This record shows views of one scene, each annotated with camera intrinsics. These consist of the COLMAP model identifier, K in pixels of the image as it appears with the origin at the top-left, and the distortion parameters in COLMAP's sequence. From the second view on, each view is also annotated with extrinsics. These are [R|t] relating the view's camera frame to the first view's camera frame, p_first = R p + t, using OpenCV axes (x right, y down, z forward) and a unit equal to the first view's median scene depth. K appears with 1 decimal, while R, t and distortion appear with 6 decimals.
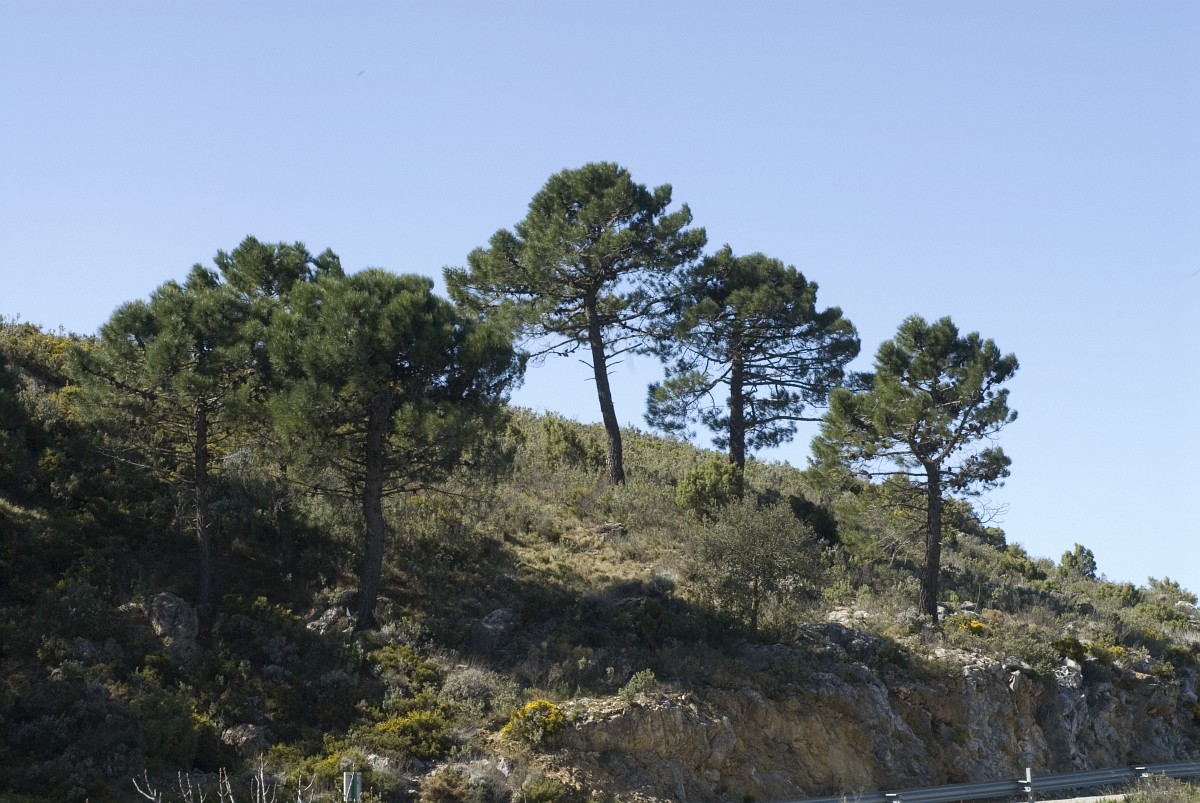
lens RADIAL K [[3081.1, 0, 600.0], [0, 3081.1, 401.5], [0, 0, 1]] dist [0.170540, -5.164464]
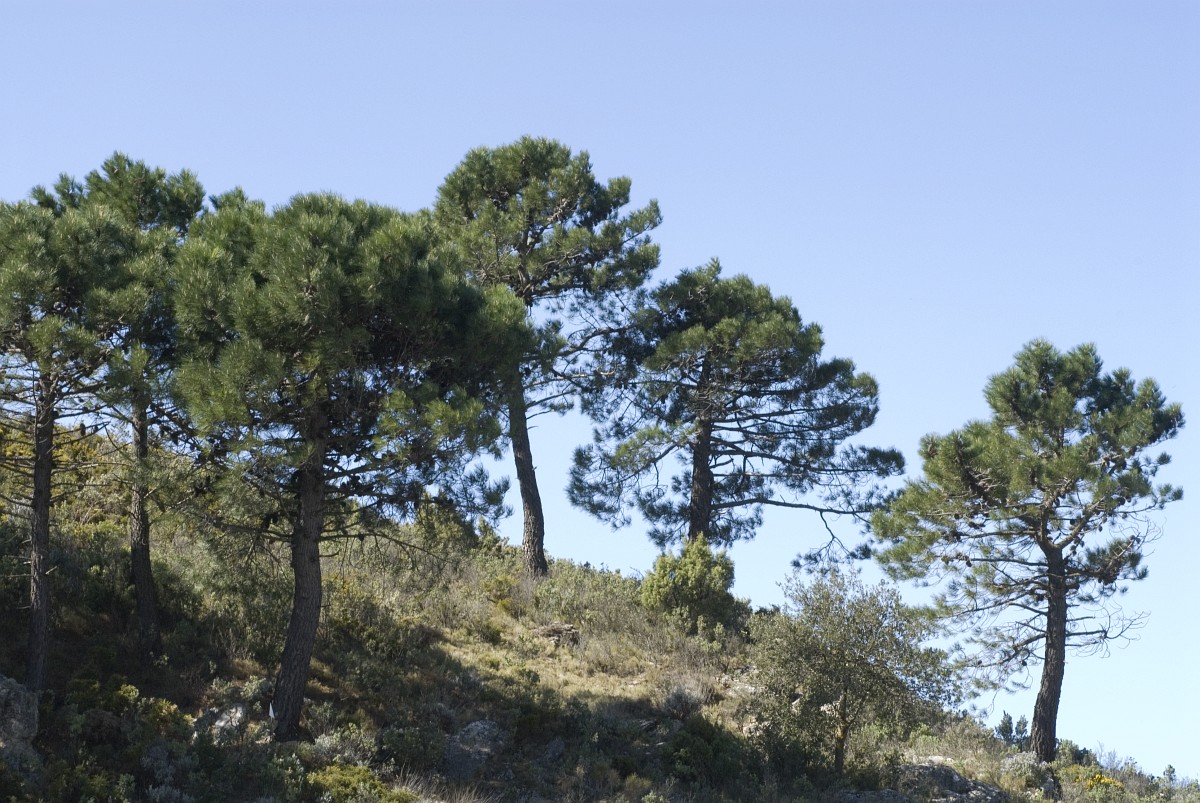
lens RADIAL K [[3081.9, 0, 600.0], [0, 3081.9, 496.3], [0, 0, 1]] dist [0.018790, 0.008144]
pose [[0.986645, 0.053523, 0.153842, -0.105536], [-0.047024, 0.997853, -0.045581, 0.045092], [-0.155952, 0.037738, 0.987044, 0.316017]]
